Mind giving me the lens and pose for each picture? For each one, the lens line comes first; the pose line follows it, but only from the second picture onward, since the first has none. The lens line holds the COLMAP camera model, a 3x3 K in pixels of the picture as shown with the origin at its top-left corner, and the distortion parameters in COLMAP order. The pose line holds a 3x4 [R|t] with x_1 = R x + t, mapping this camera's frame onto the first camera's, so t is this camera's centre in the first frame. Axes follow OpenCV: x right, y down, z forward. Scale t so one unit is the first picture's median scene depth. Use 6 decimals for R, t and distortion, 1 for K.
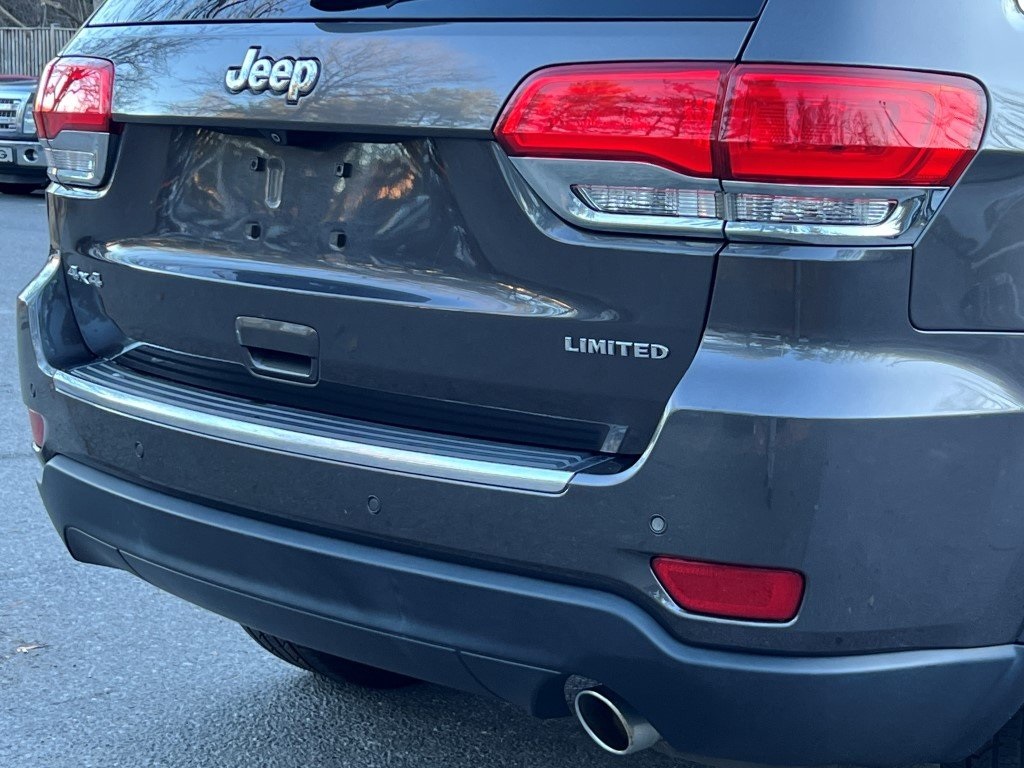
lens RADIAL K [[1916.5, 0, 513.0], [0, 1916.5, 387.5], [0, 0, 1]] dist [0.177326, 0.000000]
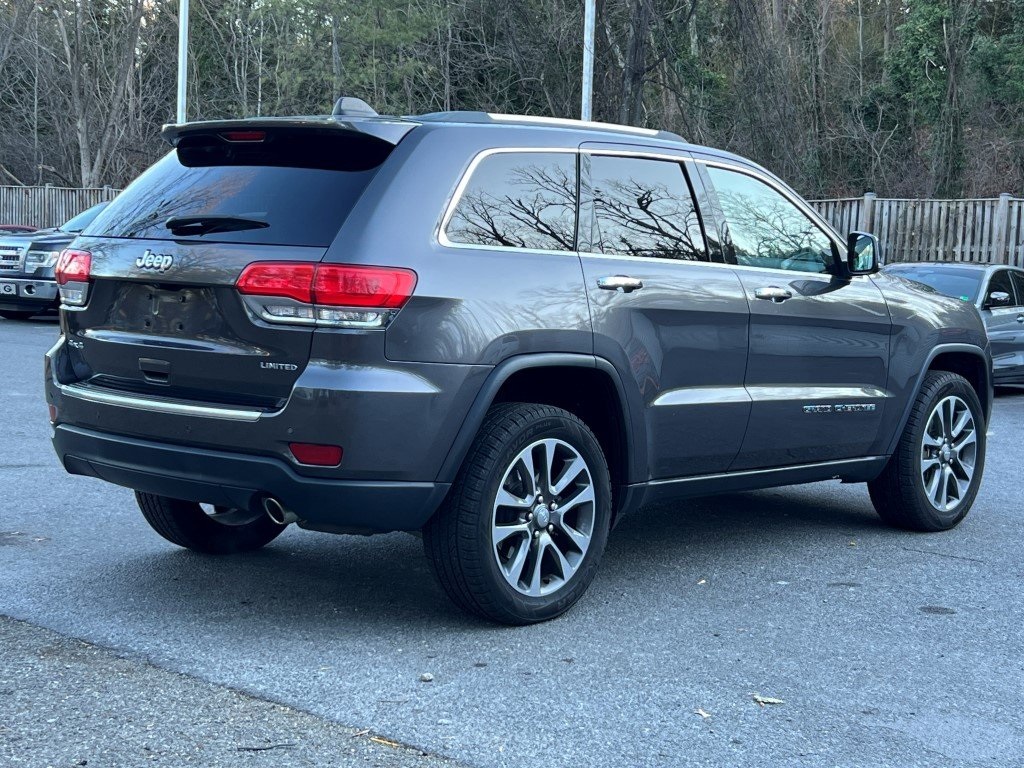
lens RADIAL K [[1696.7, 0, 513.4], [0, 1696.7, 379.3], [0, 0, 1]] dist [0.127825, 0.000000]
pose [[0.999215, 0.010959, 0.038076, 0.229893], [-0.008279, 0.997524, -0.069837, 0.126872], [-0.038747, 0.069467, 0.996831, -1.086565]]
